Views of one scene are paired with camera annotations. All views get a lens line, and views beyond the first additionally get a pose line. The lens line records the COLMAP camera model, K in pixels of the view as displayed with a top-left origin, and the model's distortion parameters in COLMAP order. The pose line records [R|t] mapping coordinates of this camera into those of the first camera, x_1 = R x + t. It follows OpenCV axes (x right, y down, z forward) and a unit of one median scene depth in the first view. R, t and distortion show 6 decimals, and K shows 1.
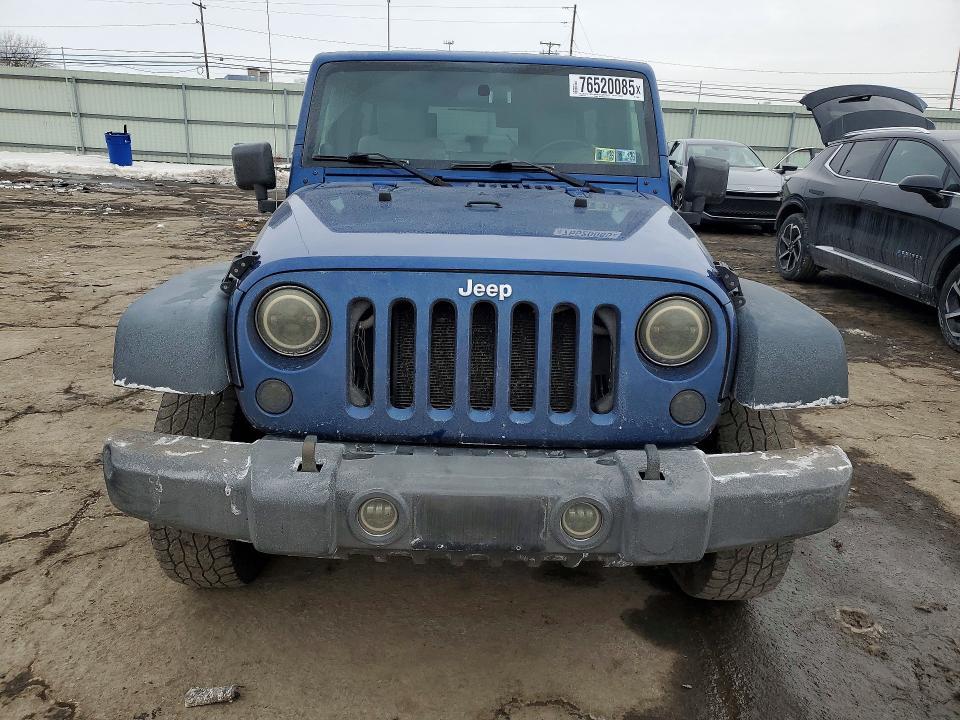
lens RADIAL K [[717.3, 0, 480.0], [0, 717.3, 360.0], [0, 0, 1]] dist [0.001869, 0.059660]
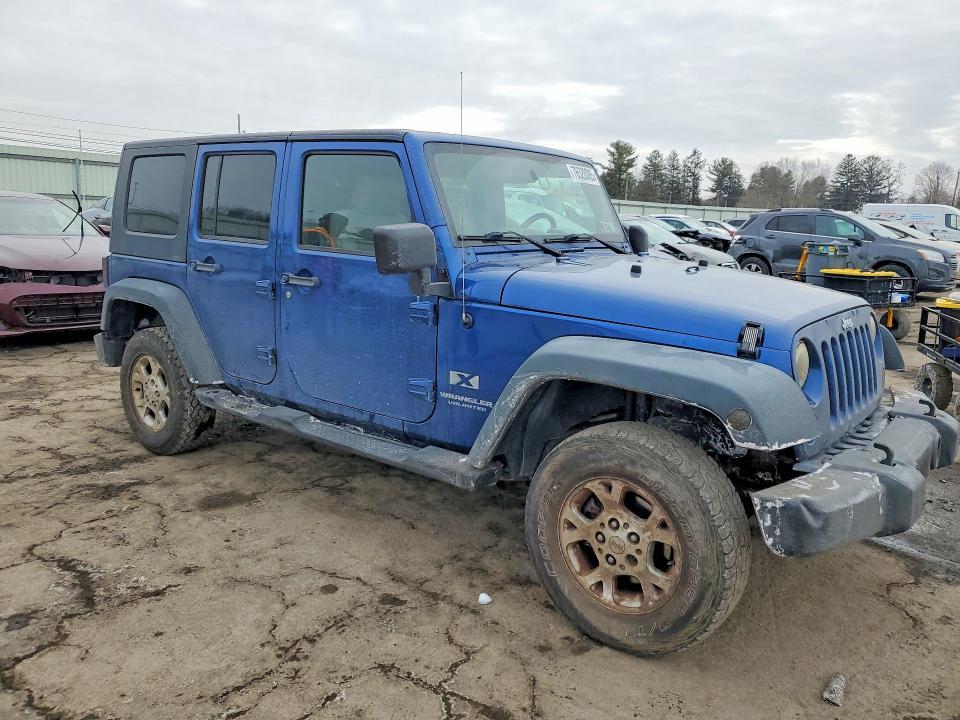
lens RADIAL K [[717.3, 0, 480.0], [0, 717.3, 360.0], [0, 0, 1]] dist [0.001869, 0.059660]
pose [[0.668364, -0.177134, 0.722436, -0.941230], [0.223292, 0.974217, 0.032288, -0.144322], [-0.709528, 0.139734, 0.690684, 0.317266]]
